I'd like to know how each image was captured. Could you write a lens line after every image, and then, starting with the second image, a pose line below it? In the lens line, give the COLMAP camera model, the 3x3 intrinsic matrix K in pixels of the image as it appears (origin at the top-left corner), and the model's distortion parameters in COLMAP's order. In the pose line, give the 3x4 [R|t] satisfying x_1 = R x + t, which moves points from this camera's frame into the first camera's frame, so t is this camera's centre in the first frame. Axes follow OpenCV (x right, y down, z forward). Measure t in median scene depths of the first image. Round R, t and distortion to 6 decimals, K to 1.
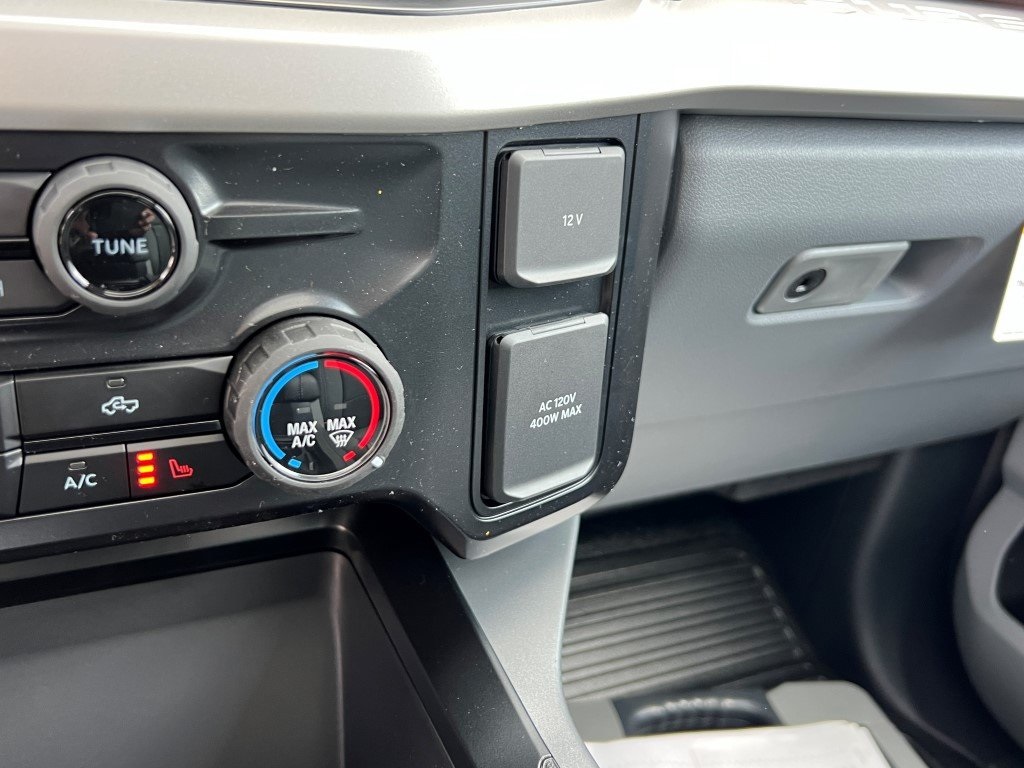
lens RADIAL K [[886.1, 0, 512.0], [0, 886.1, 384.0], [0, 0, 1]] dist [0.042206, -0.003291]
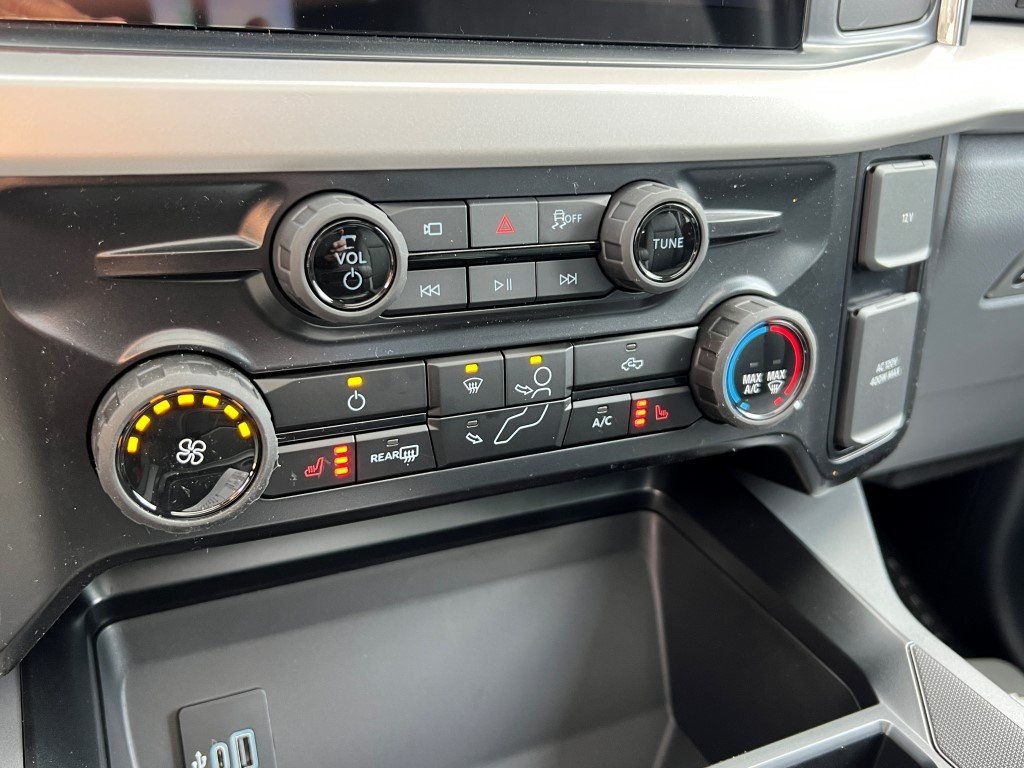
lens RADIAL K [[895.6, 0, 512.0], [0, 895.6, 384.0], [0, 0, 1]] dist [-0.000811, -0.005838]
pose [[0.998760, -0.042208, -0.026403, -0.554719], [0.041086, 0.998285, -0.041691, 0.098068], [0.028117, 0.040555, 0.998782, -0.343020]]
